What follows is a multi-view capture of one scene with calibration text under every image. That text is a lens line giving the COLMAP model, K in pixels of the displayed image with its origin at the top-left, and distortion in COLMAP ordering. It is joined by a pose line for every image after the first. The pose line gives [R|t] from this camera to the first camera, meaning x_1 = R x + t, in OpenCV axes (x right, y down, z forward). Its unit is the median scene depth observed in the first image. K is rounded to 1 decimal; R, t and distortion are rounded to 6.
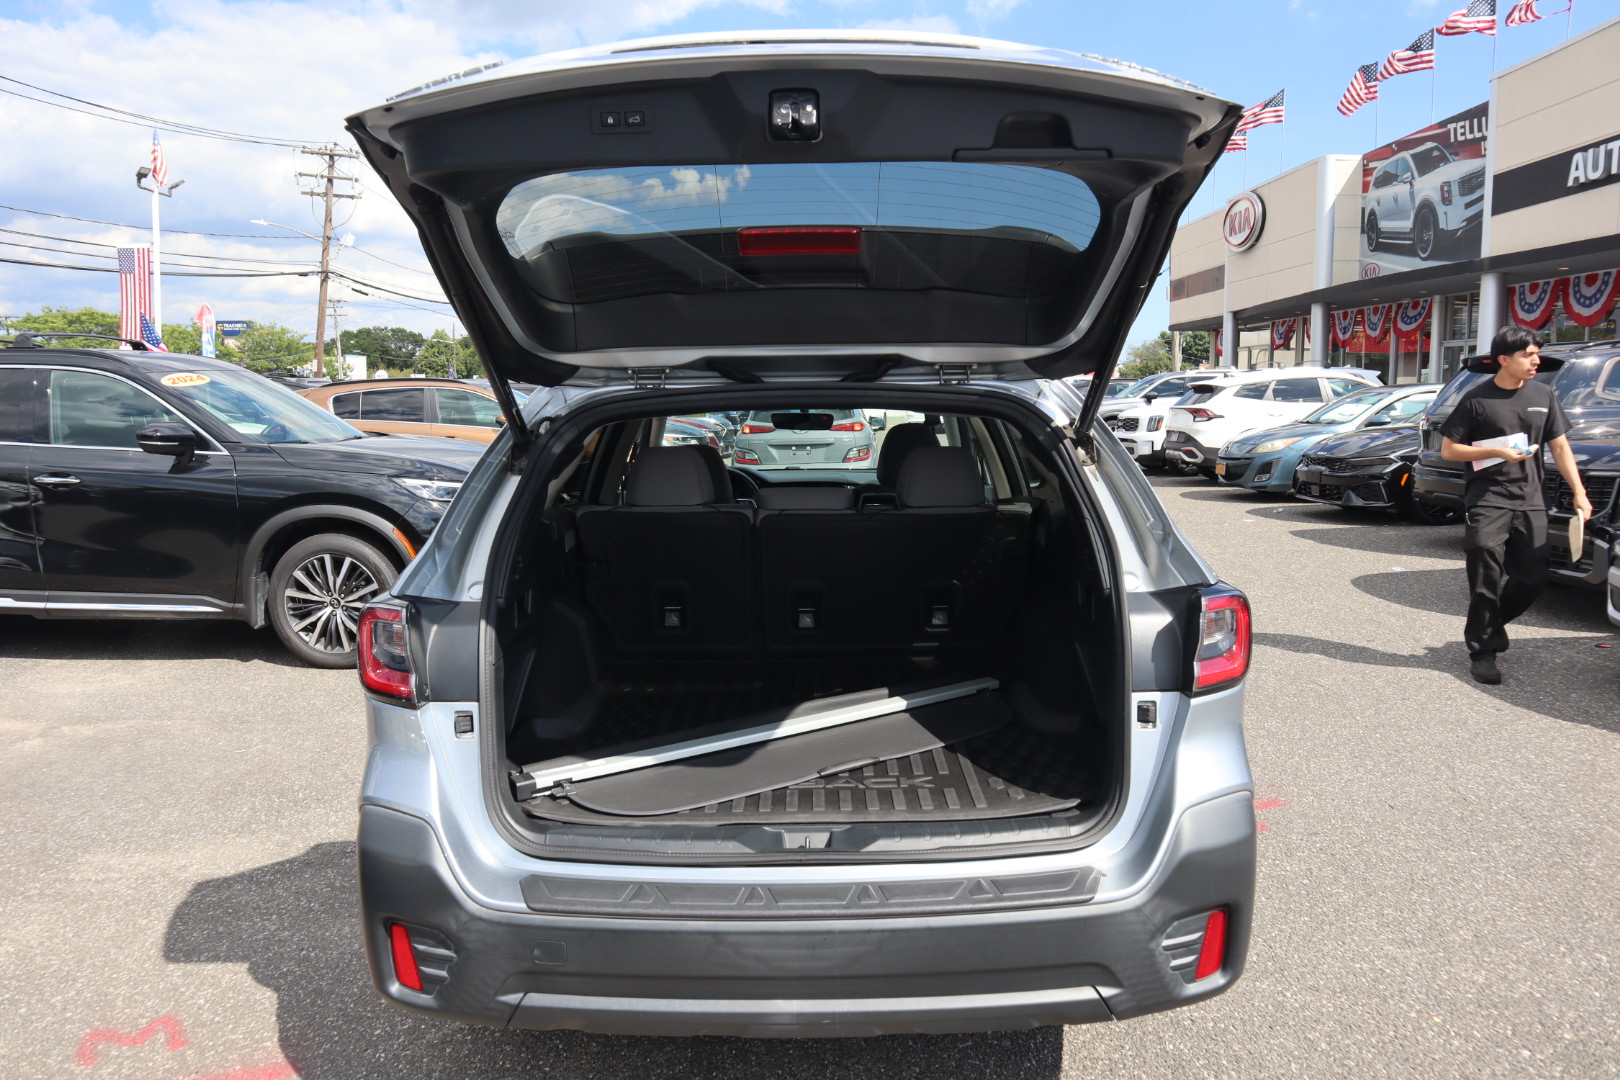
lens RADIAL K [[1124.5, 0, 818.3], [0, 1124.5, 543.2], [0, 0, 1]] dist [-0.117278, 0.076384]
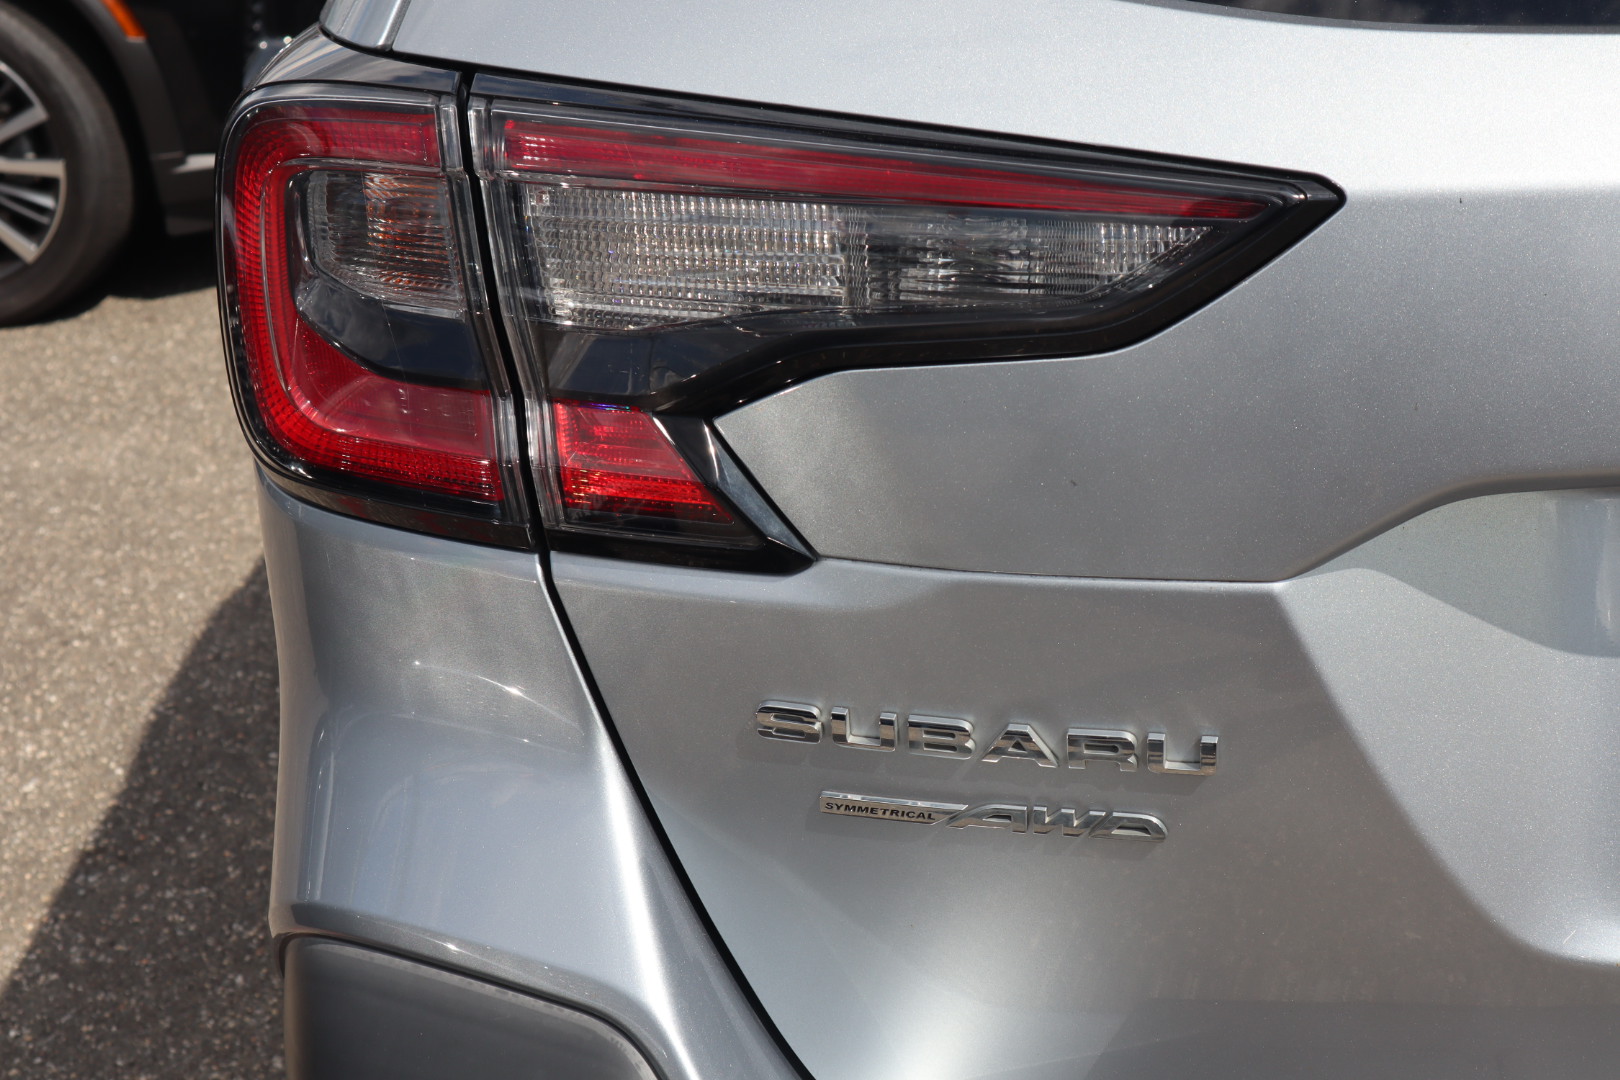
lens RADIAL K [[2304.9, 0, 810.0], [0, 2304.9, 540.0], [0, 0, 1]] dist [0.007611, 0.012674]
pose [[0.998707, -0.025629, -0.043913, -0.194080], [0.034686, 0.974912, 0.219871, 0.031608], [0.037176, -0.221110, 0.974540, 0.365500]]
